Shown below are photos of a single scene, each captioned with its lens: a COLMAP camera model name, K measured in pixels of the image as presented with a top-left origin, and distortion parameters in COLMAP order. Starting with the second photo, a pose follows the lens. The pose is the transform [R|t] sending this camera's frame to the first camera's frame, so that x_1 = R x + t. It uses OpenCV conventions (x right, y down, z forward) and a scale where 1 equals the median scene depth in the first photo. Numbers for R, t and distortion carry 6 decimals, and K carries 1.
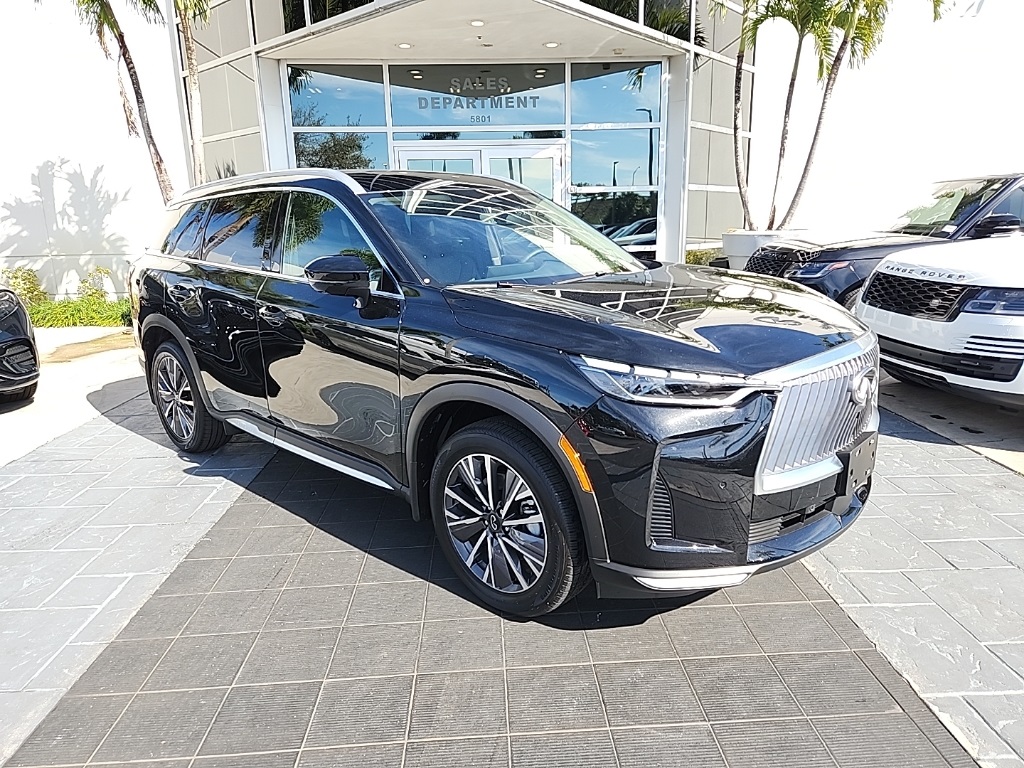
lens RADIAL K [[679.6, 0, 517.0], [0, 679.6, 390.8], [0, 0, 1]] dist [0.065372, -0.057605]
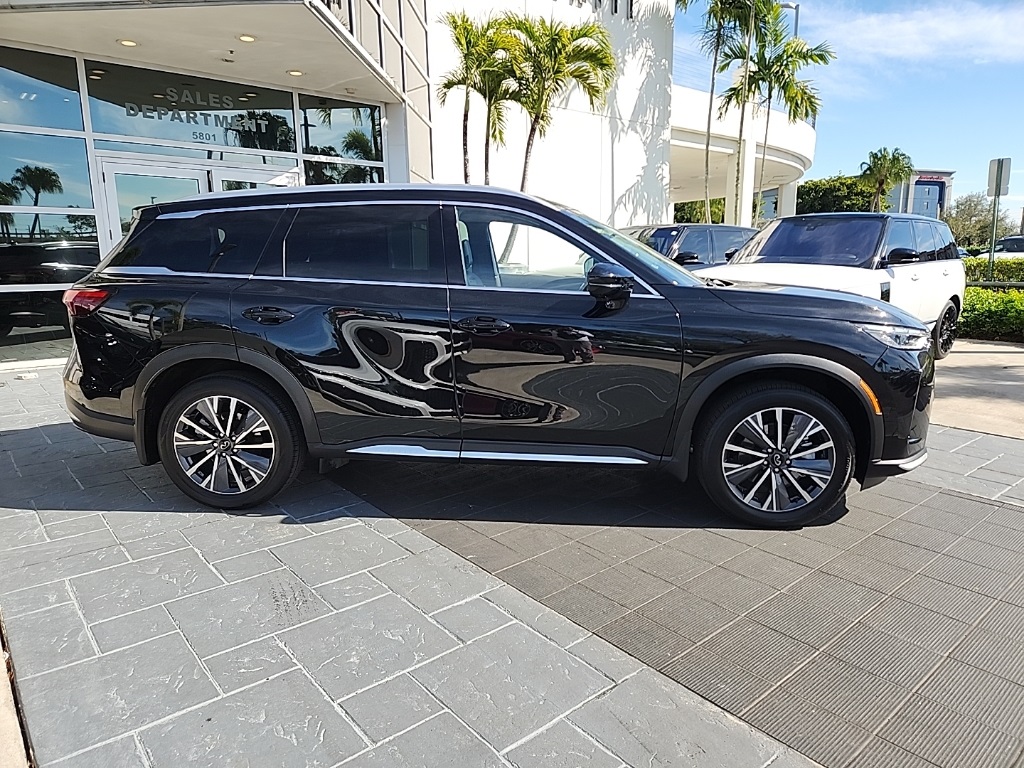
lens RADIAL K [[679.6, 0, 517.0], [0, 679.6, 390.8], [0, 0, 1]] dist [0.065372, -0.057605]
pose [[0.786448, -0.101893, 0.609193, -1.055135], [0.136140, 0.990639, -0.010059, 0.003611], [-0.602466, 0.090847, 0.792958, 0.200844]]
